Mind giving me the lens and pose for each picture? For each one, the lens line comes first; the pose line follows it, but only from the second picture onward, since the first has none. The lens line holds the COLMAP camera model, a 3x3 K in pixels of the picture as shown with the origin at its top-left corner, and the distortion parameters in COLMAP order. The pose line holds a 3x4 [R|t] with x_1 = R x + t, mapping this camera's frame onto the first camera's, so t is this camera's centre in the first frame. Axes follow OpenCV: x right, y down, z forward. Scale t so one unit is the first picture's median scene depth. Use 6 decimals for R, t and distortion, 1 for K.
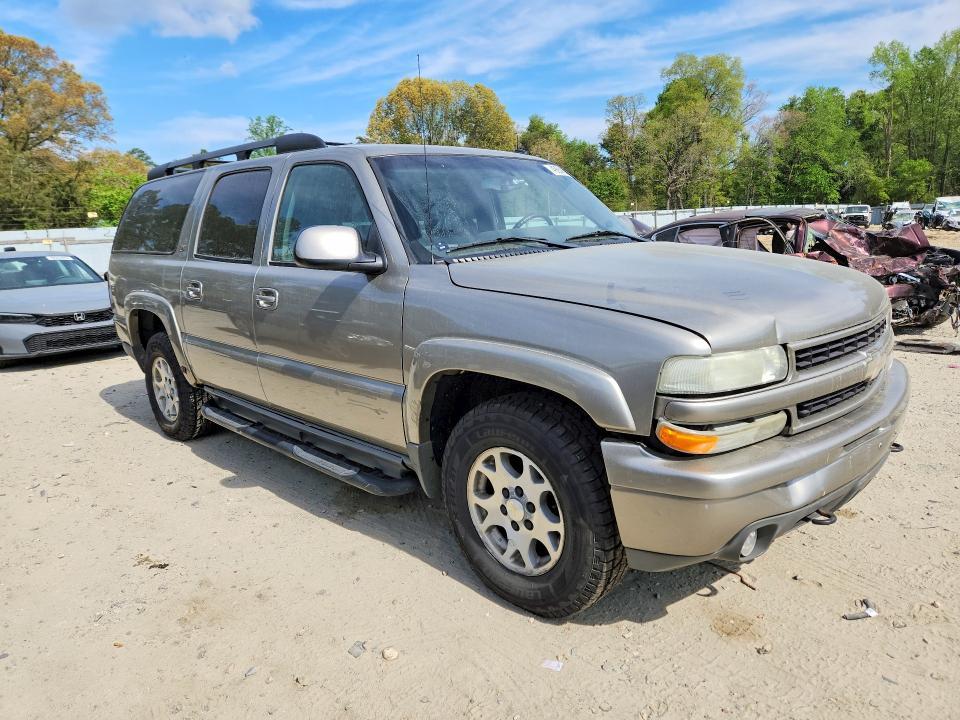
lens RADIAL K [[674.7, 0, 480.0], [0, 674.7, 360.0], [0, 0, 1]] dist [0.004504, -0.022374]
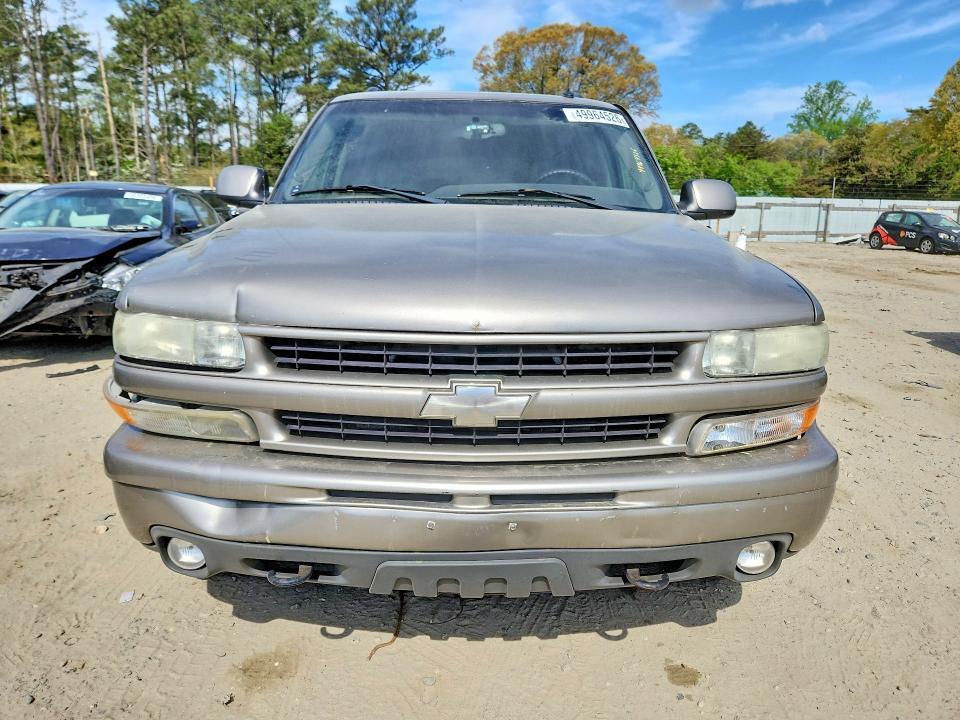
lens RADIAL K [[674.7, 0, 480.0], [0, 674.7, 360.0], [0, 0, 1]] dist [0.004504, -0.022374]
pose [[0.687304, 0.203909, -0.697162, 0.094030], [-0.179678, 0.977688, 0.108822, -0.009259], [0.703797, 0.050471, 0.708606, 0.052737]]
